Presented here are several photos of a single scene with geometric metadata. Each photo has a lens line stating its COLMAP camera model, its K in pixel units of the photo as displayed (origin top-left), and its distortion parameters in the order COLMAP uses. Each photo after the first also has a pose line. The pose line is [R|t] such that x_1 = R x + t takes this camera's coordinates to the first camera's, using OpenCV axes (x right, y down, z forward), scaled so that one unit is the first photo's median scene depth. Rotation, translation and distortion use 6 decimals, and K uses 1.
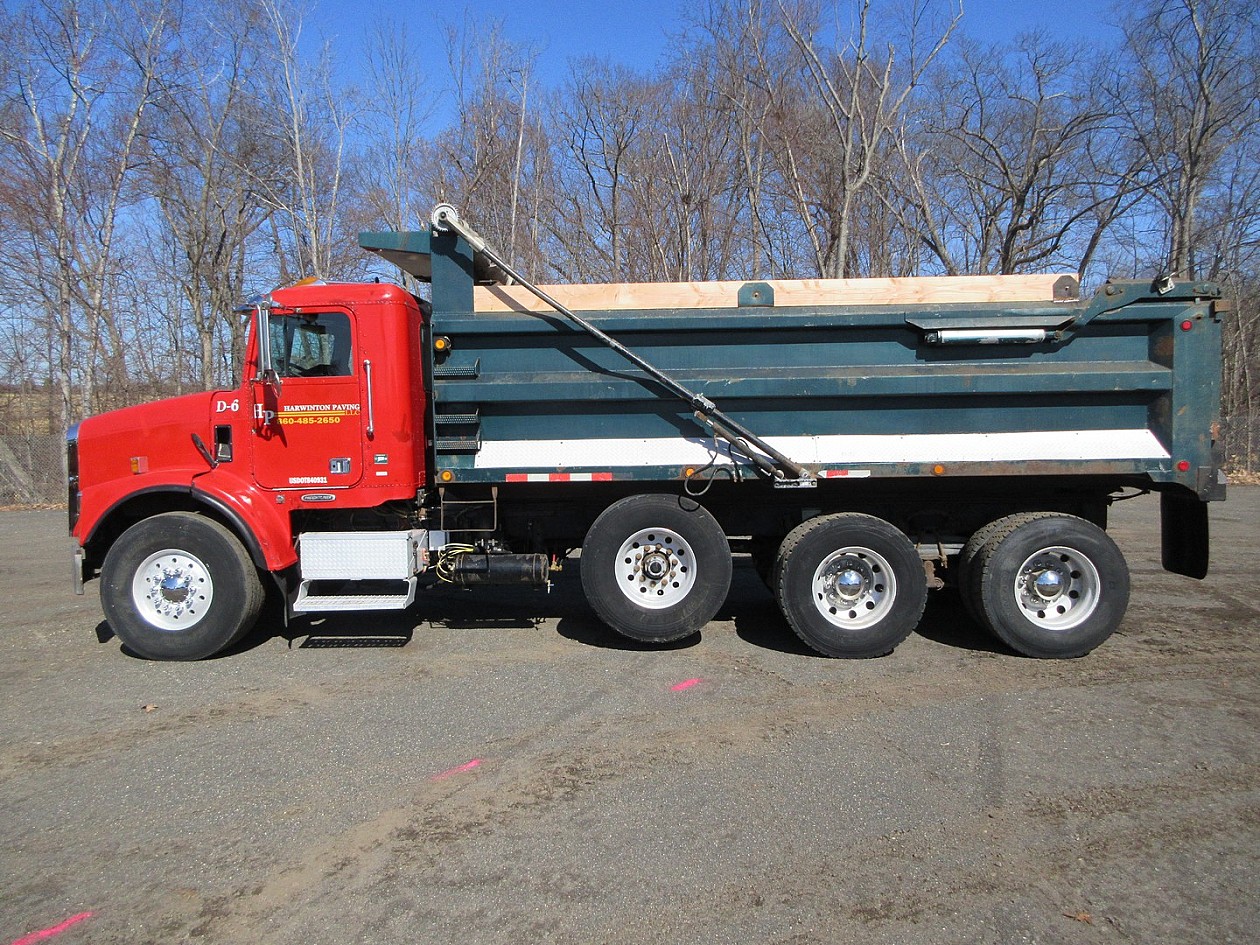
lens RADIAL K [[933.0, 0, 630.0], [0, 933.0, 472.5], [0, 0, 1]] dist [0.000298, 0.001504]
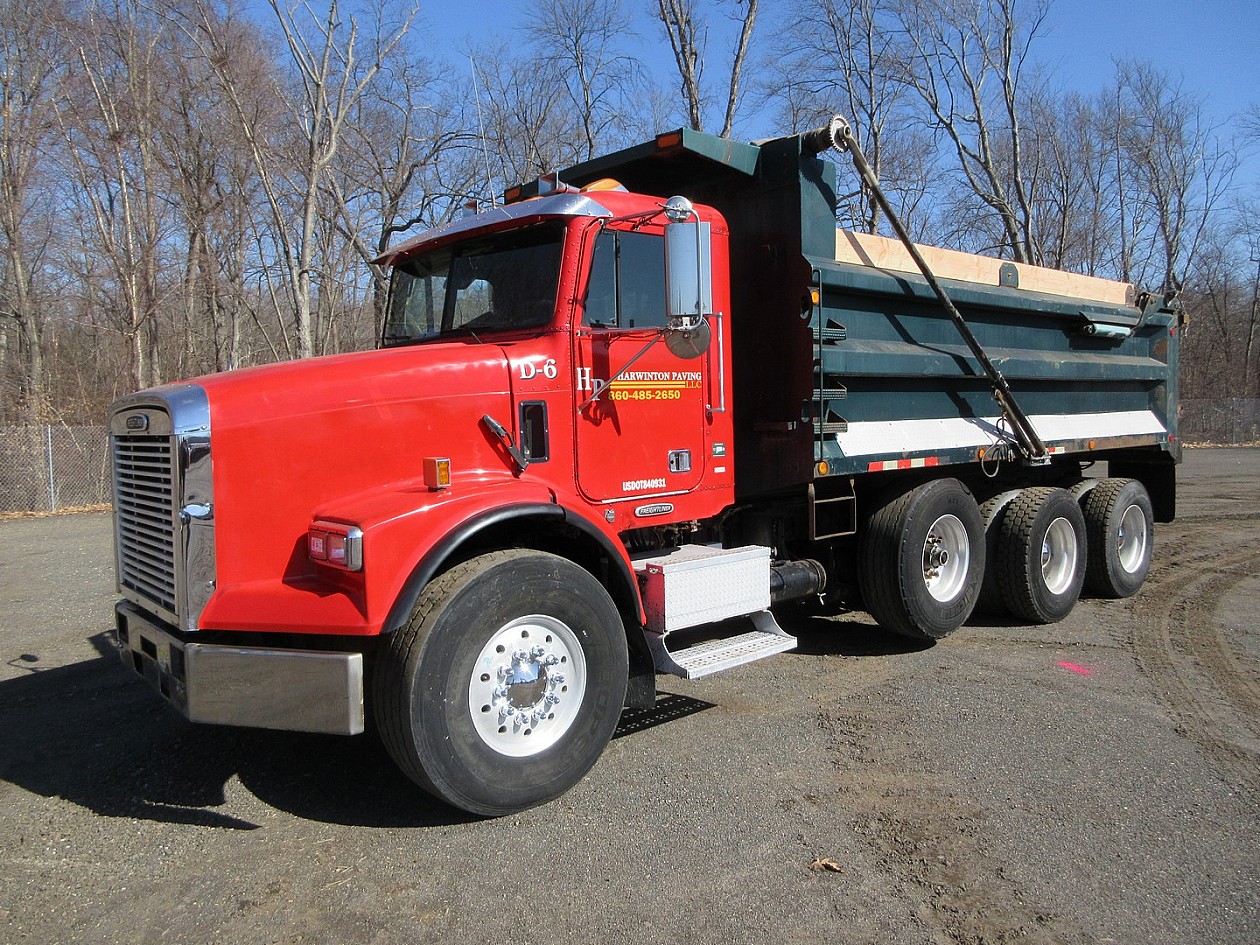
lens RADIAL K [[933.0, 0, 630.0], [0, 933.0, 472.5], [0, 0, 1]] dist [0.000298, 0.001504]
pose [[0.723995, -0.043507, 0.688432, -0.832715], [0.041147, 0.998956, 0.019859, -0.014298], [-0.688577, 0.013949, 0.725029, 0.535504]]
